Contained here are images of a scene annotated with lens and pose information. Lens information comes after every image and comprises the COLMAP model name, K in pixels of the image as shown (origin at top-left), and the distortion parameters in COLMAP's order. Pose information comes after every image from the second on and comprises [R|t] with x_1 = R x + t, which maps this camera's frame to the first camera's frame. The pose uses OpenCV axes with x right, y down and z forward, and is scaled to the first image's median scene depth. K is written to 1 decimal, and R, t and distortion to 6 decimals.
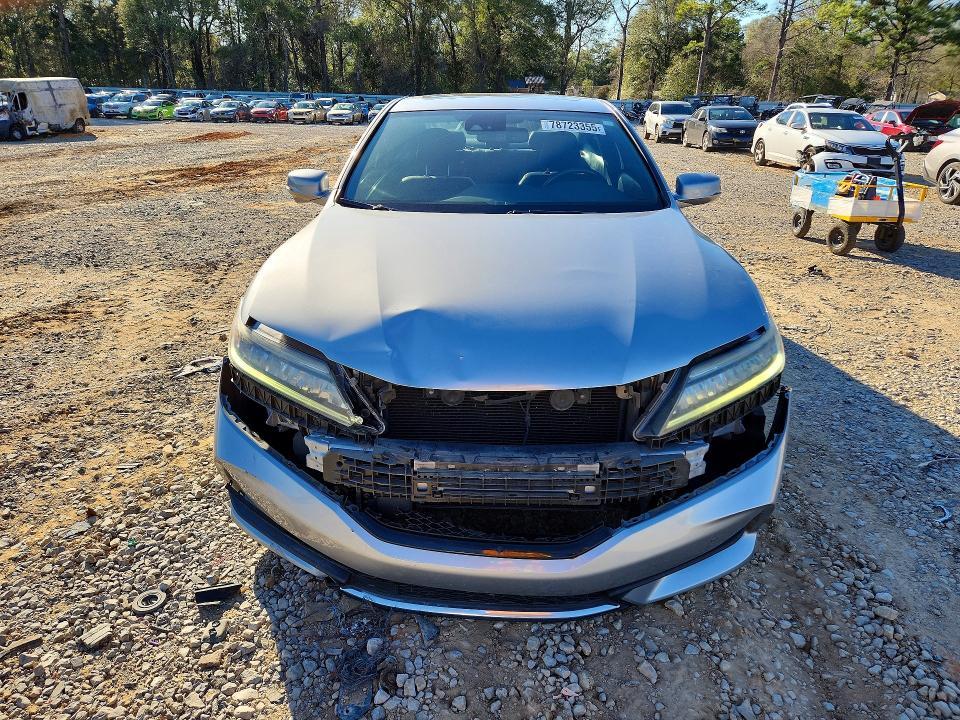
lens RADIAL K [[666.8, 0, 480.0], [0, 666.8, 360.0], [0, 0, 1]] dist [0.053648, -0.051617]
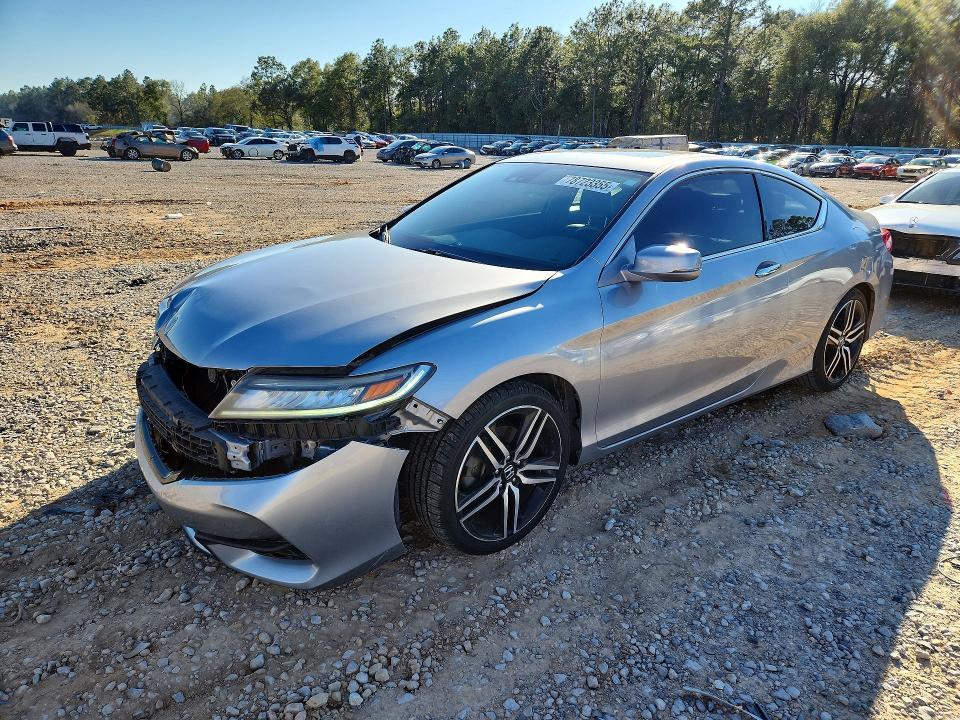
lens RADIAL K [[666.8, 0, 480.0], [0, 666.8, 360.0], [0, 0, 1]] dist [0.053648, -0.051617]
pose [[0.621858, 0.246072, -0.743466, 0.102576], [-0.299250, 0.951973, 0.064781, -0.014872], [0.723700, 0.182198, 0.665629, 0.036648]]
